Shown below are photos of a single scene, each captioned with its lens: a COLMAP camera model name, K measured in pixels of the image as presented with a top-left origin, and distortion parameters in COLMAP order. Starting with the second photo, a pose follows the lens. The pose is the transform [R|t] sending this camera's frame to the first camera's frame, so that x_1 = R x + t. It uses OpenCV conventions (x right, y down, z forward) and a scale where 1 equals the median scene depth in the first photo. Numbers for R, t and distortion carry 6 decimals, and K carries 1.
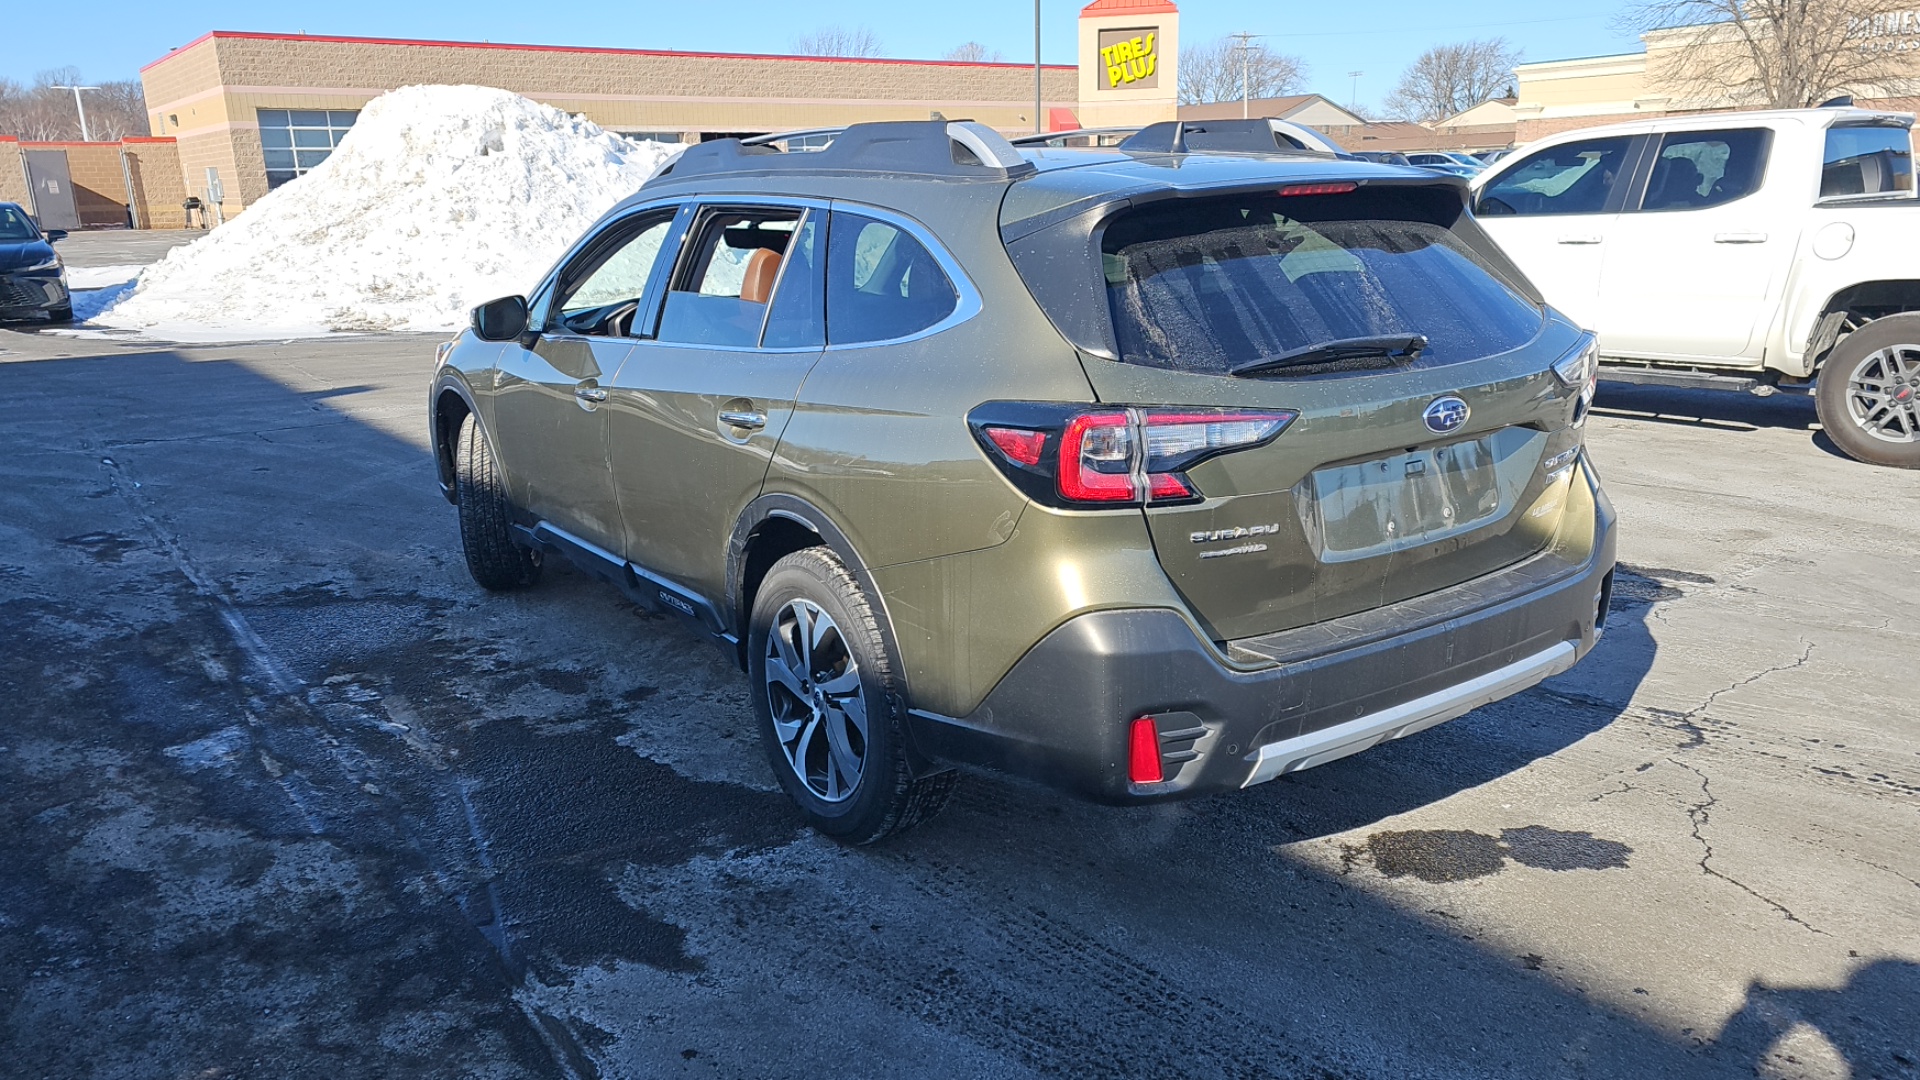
lens RADIAL K [[1370.6, 0, 957.6], [0, 1370.6, 547.9], [0, 0, 1]] dist [0.079555, -0.067694]
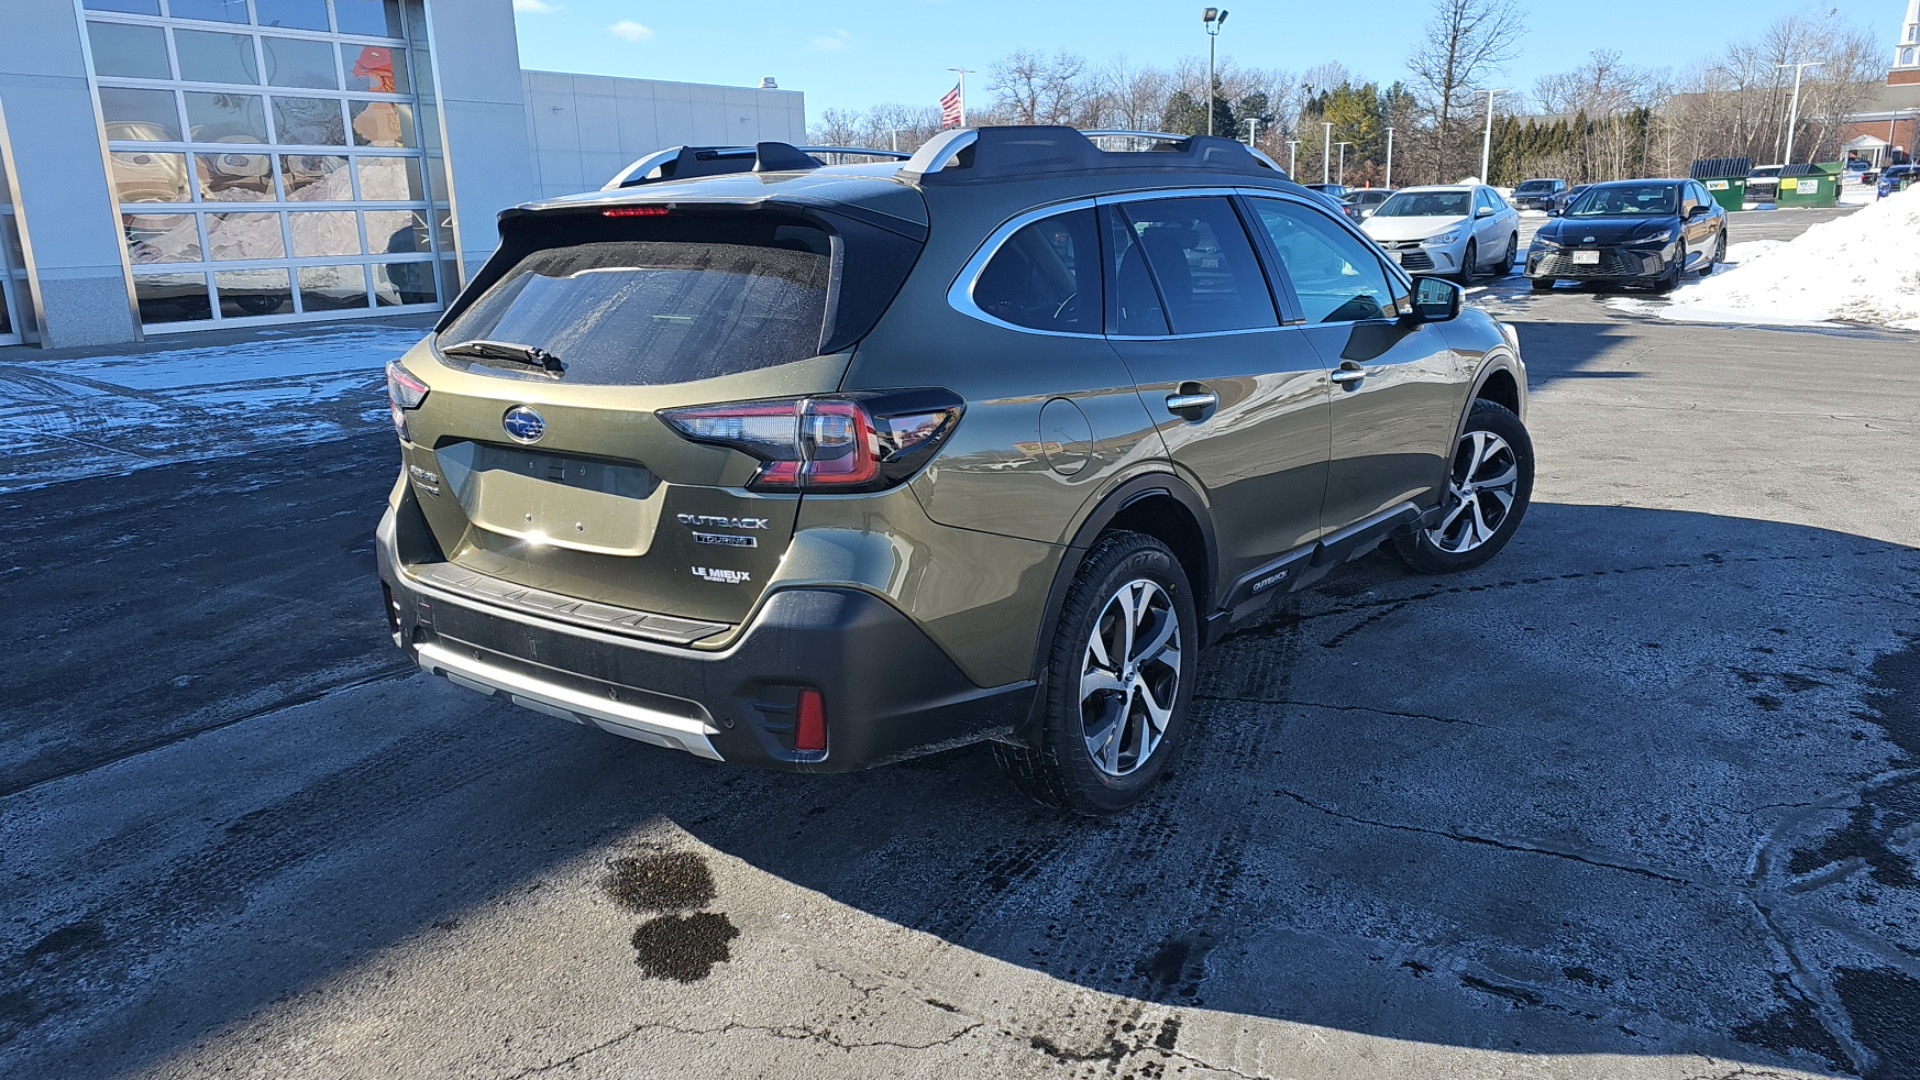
lens RADIAL K [[1370.6, 0, 940.1], [0, 1370.6, 546.2], [0, 0, 1]] dist [0.079555, -0.067694]
pose [[0.297072, 0.245285, -0.922813, 0.222353], [-0.225956, 0.957052, 0.181646, -0.041504], [0.927735, 0.154553, 0.339737, 0.143585]]
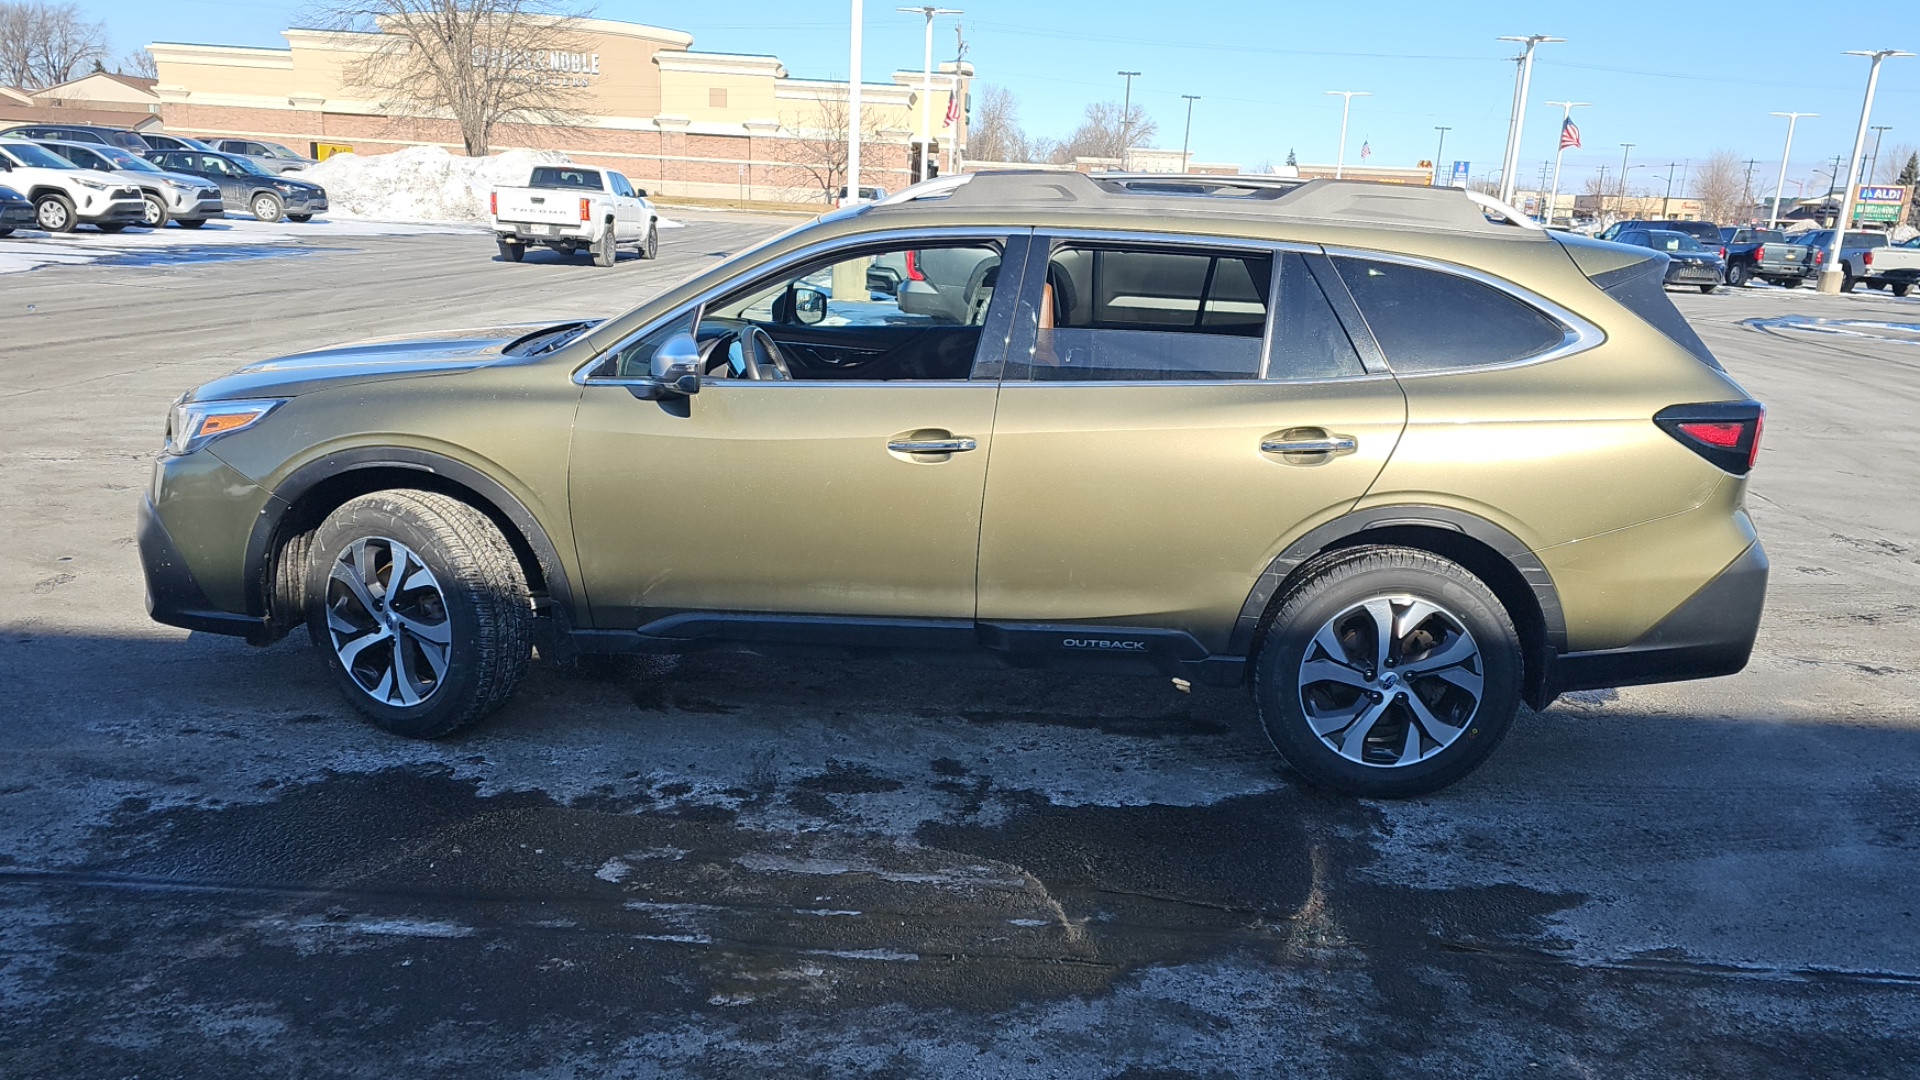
lens RADIAL K [[1370.6, 0, 964.5], [0, 1370.6, 556.8], [0, 0, 1]] dist [0.079555, -0.067694]
pose [[0.608782, -0.150701, 0.778893, -0.217730], [0.143360, 0.986527, 0.078824, -0.024479], [-0.780277, 0.063675, 0.622184, 0.099946]]
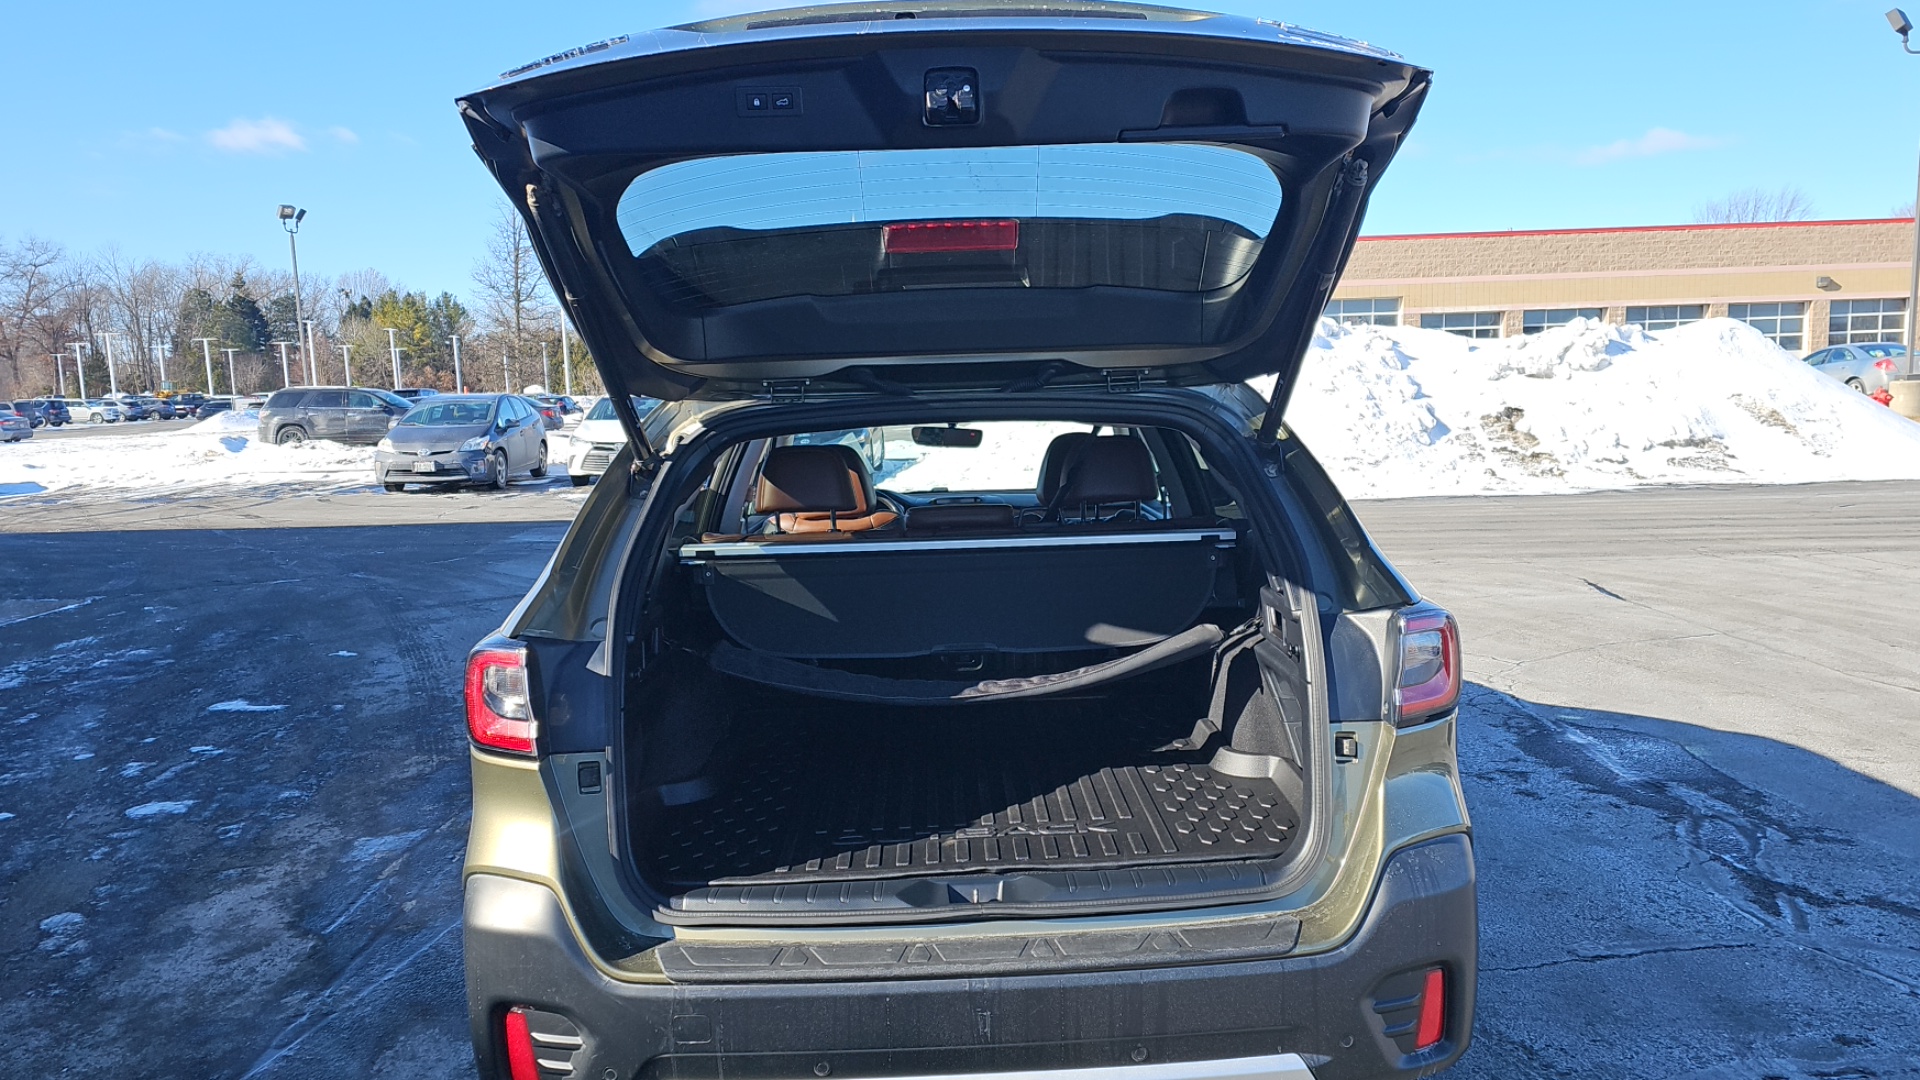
lens RADIAL K [[1370.6, 0, 985.9], [0, 1370.6, 545.9], [0, 0, 1]] dist [0.079555, -0.067694]
pose [[0.833004, 0.066339, -0.549276, 0.117957], [-0.134390, 0.987314, -0.084565, -0.017316], [0.536697, 0.144260, 0.831351, 0.053303]]
